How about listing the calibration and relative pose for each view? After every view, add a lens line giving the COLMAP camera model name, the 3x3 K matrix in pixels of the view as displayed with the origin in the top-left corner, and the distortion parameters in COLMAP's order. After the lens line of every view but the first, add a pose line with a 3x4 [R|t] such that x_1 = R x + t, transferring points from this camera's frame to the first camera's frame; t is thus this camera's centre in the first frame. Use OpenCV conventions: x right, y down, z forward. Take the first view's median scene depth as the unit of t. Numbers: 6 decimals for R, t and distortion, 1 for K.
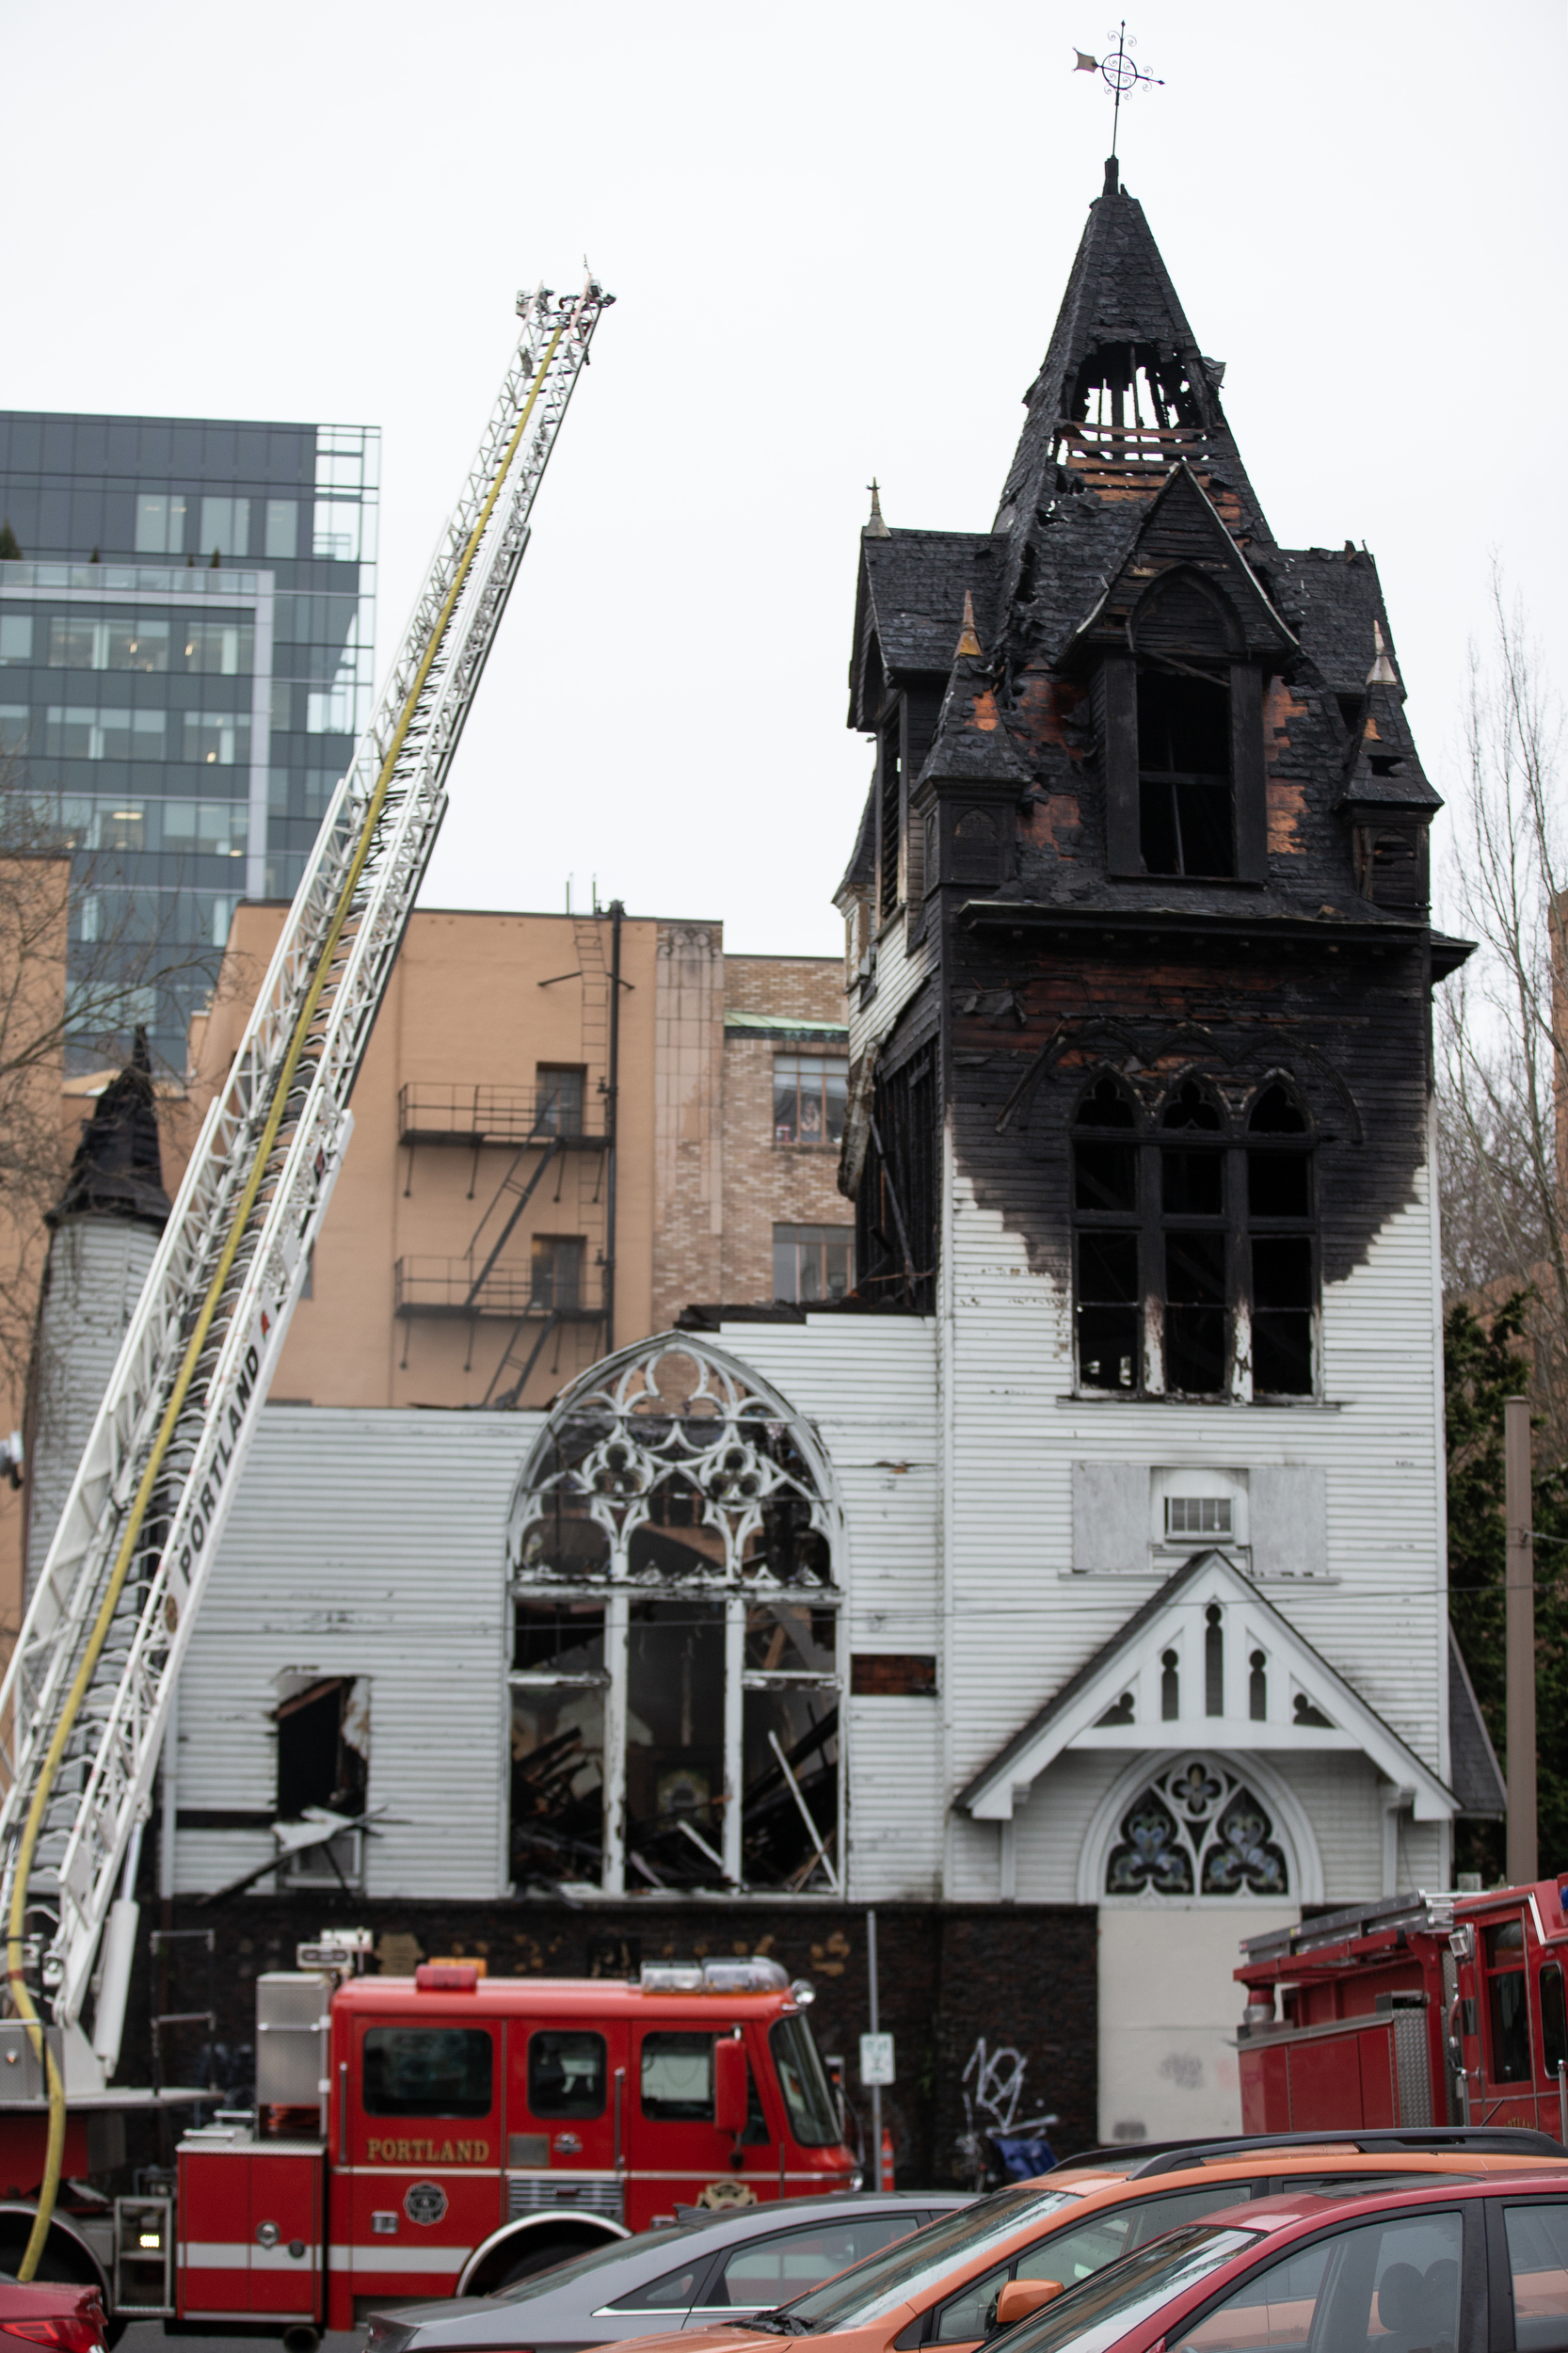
lens RADIAL K [[4822.9, 0, 784.0], [0, 4822.9, 1176.5], [0, 0, 1]] dist [-0.307714, -0.371363]
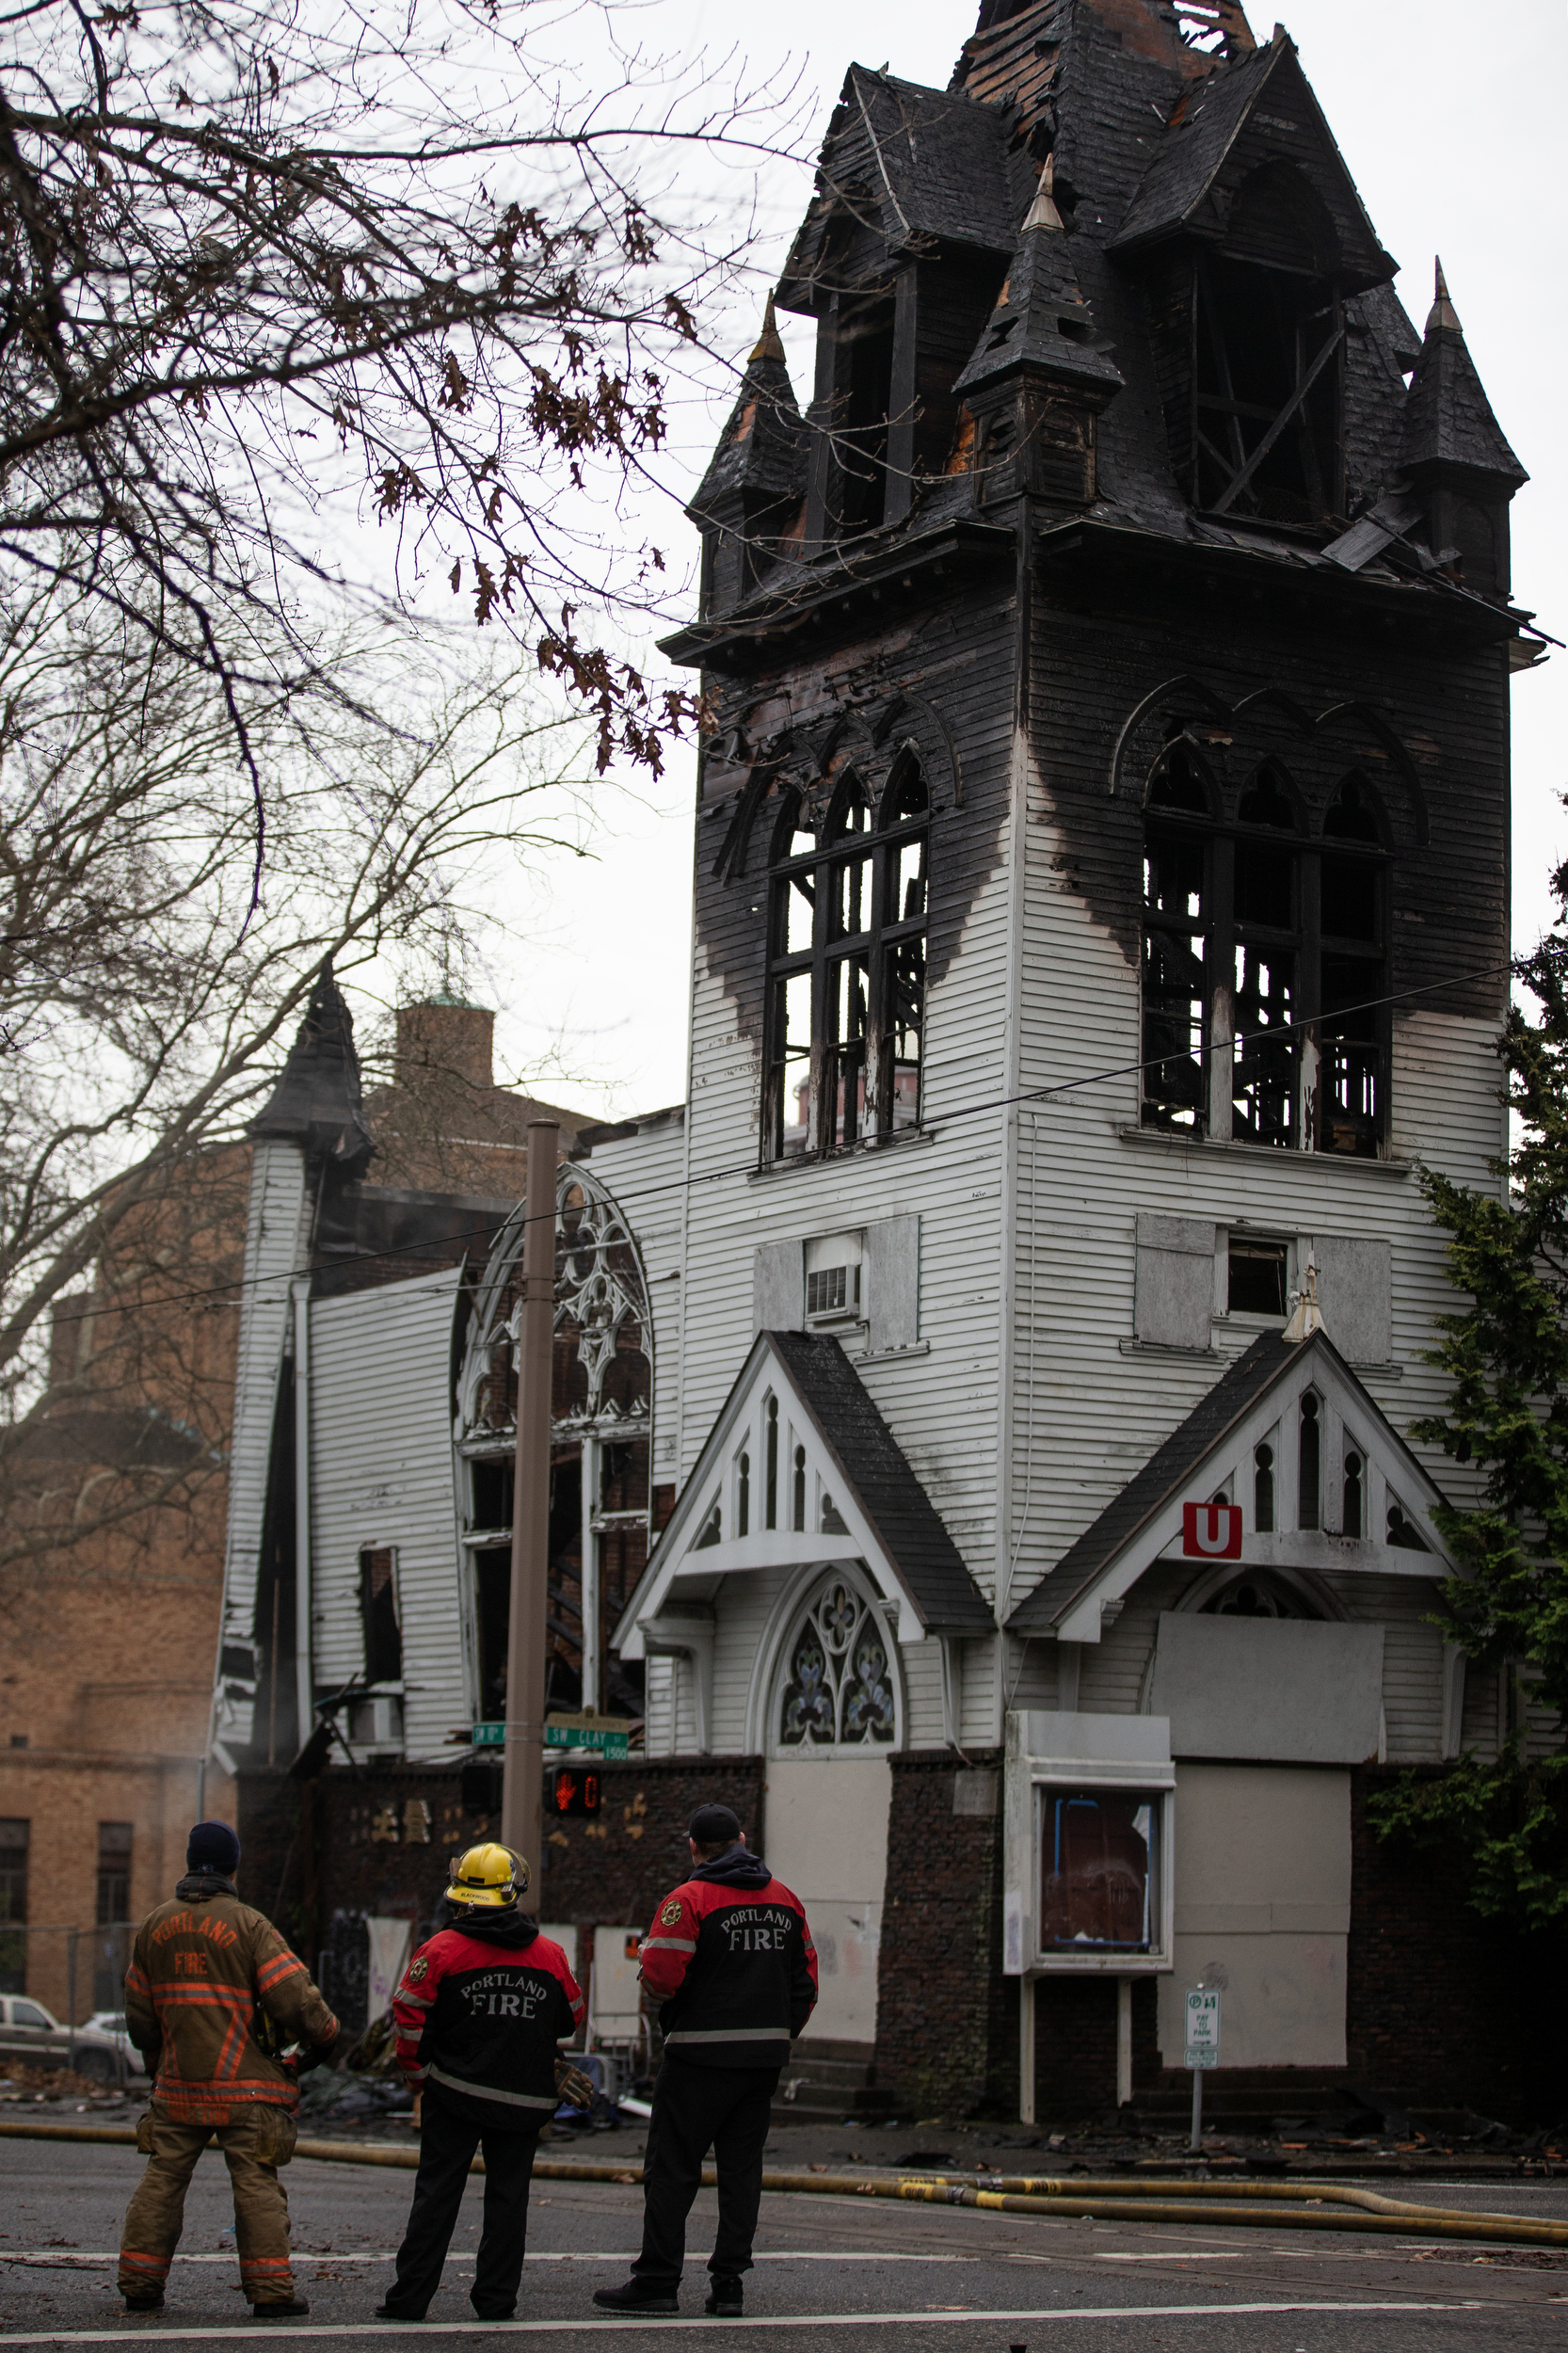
lens RADIAL K [[4822.9, 0, 784.0], [0, 4822.9, 1176.5], [0, 0, 1]] dist [-0.307714, -0.371363]
pose [[0.357935, -0.136062, -0.923780, 0.866324], [0.134047, 0.986566, -0.093371, 0.128544], [0.924074, -0.090409, 0.371366, 0.680845]]
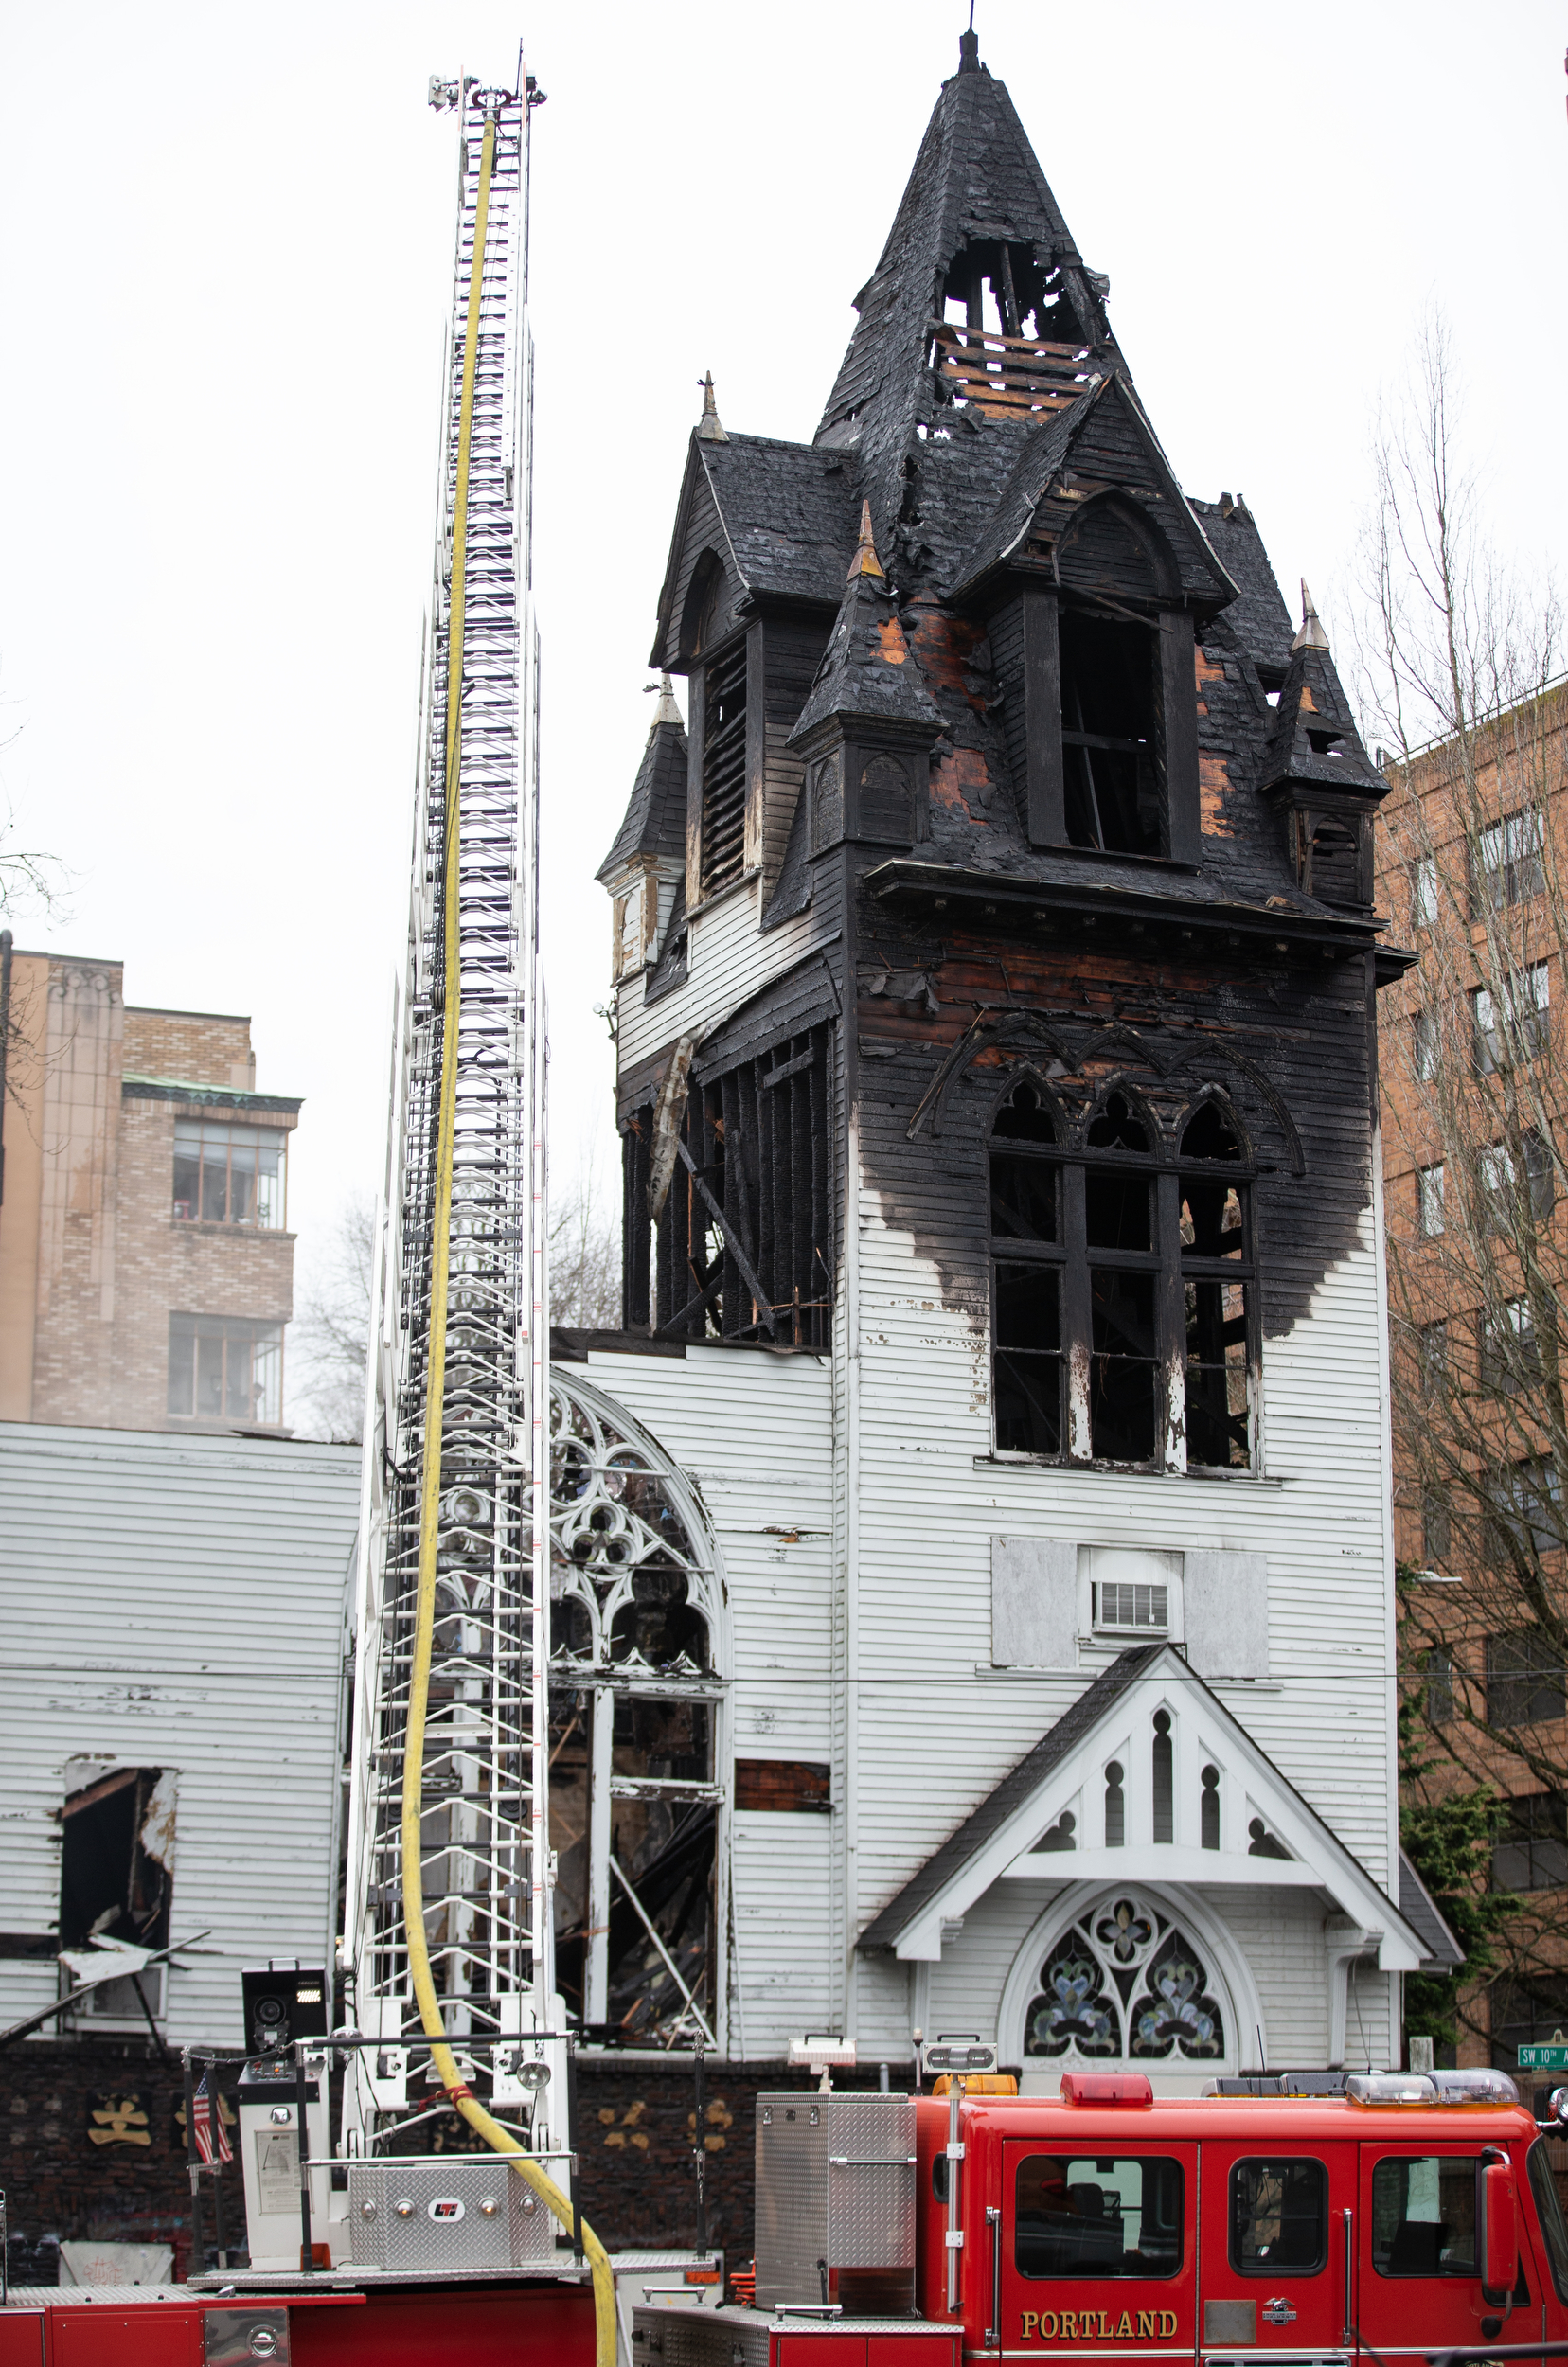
lens RADIAL K [[5062.4, 0, 784.0], [0, 5062.4, 1183.5], [0, 0, 1]] dist [-0.304909, -0.106825]
pose [[0.970639, 0.049432, 0.235408, -0.183567], [-0.039738, 0.998162, -0.045749, 0.039735], [-0.237237, 0.035052, 0.970819, 0.156316]]
